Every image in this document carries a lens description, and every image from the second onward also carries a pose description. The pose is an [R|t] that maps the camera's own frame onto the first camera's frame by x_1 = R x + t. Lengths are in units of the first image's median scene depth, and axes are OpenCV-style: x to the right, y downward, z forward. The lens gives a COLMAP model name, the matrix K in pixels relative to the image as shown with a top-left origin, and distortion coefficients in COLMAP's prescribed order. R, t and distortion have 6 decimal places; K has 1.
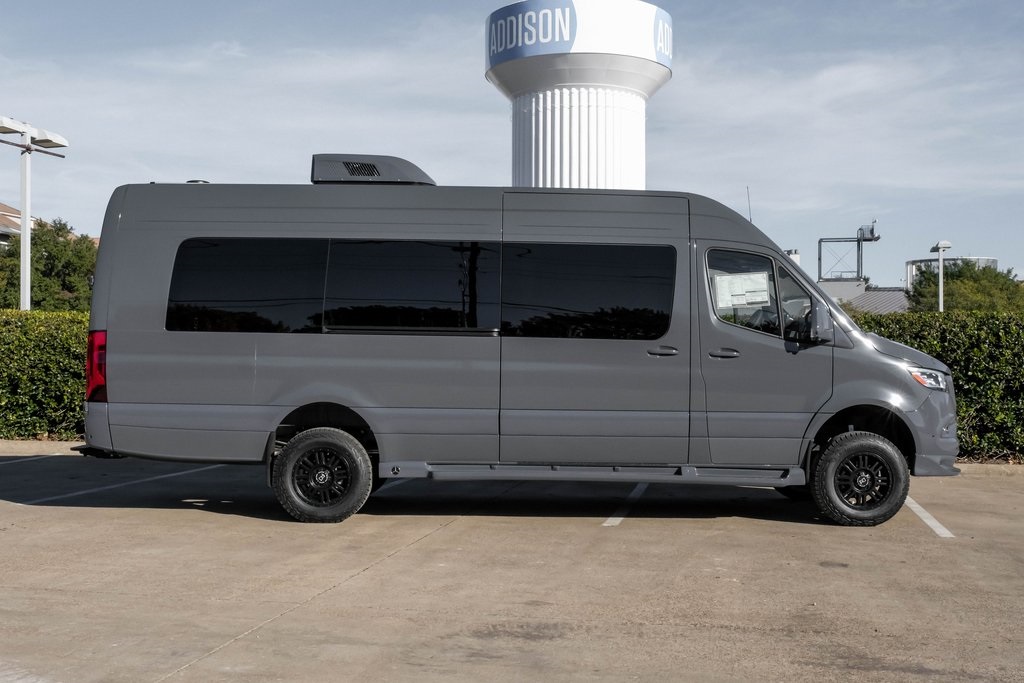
lens RADIAL K [[1063.6, 0, 559.0], [0, 1063.6, 351.1], [0, 0, 1]] dist [0.011011, 0.000000]
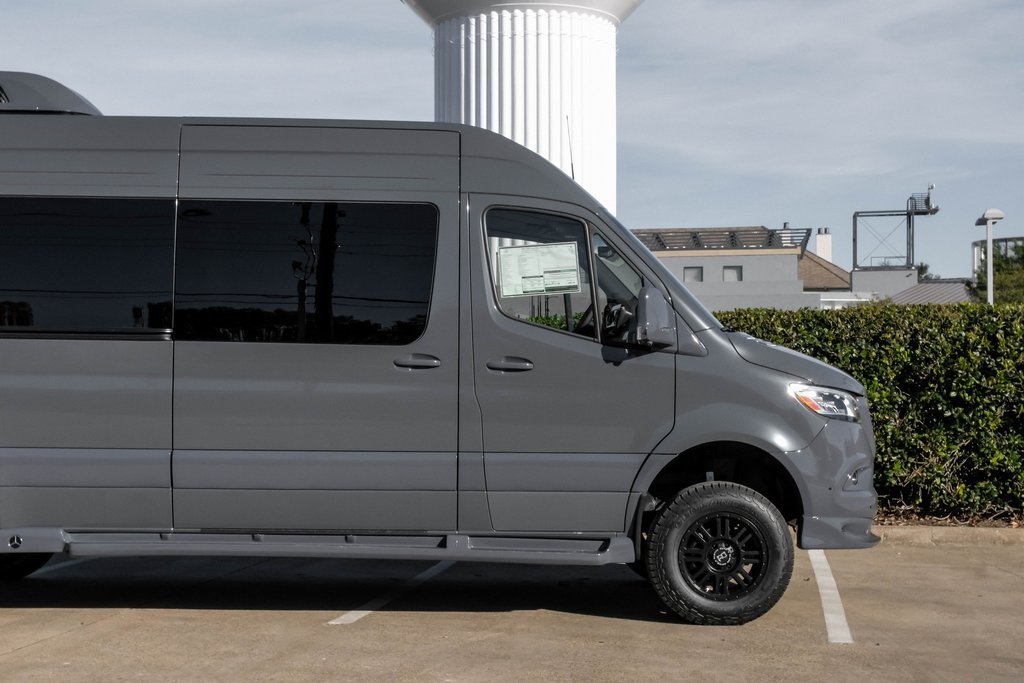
lens RADIAL K [[1404.7, 0, 513.5], [0, 1404.7, 375.6], [0, 0, 1]] dist [0.047783, 0.000000]
pose [[0.999572, -0.004058, -0.028978, 0.178269], [0.004194, 0.999980, 0.004640, 0.004838], [0.028959, -0.004760, 0.999569, 0.120018]]
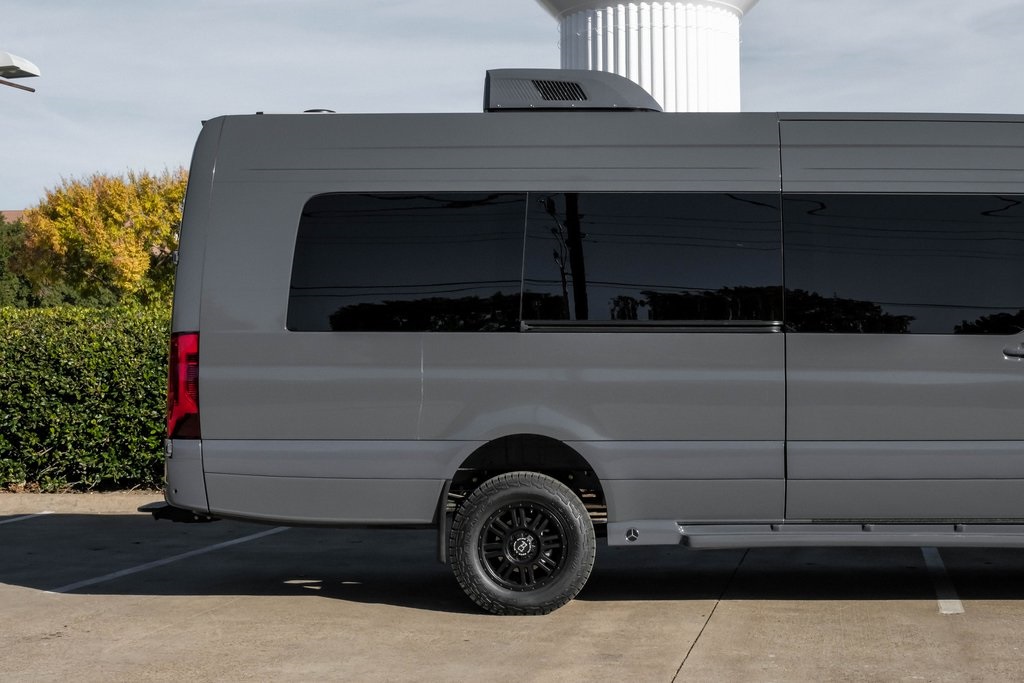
lens RADIAL K [[1397.7, 0, 579.4], [0, 1397.7, 318.1], [0, 0, 1]] dist [0.036613, 0.000000]
pose [[0.999888, -0.013907, 0.005590, -0.184023], [0.014052, 0.999543, -0.026762, -0.001047], [-0.005216, 0.026838, 0.999626, 0.111885]]
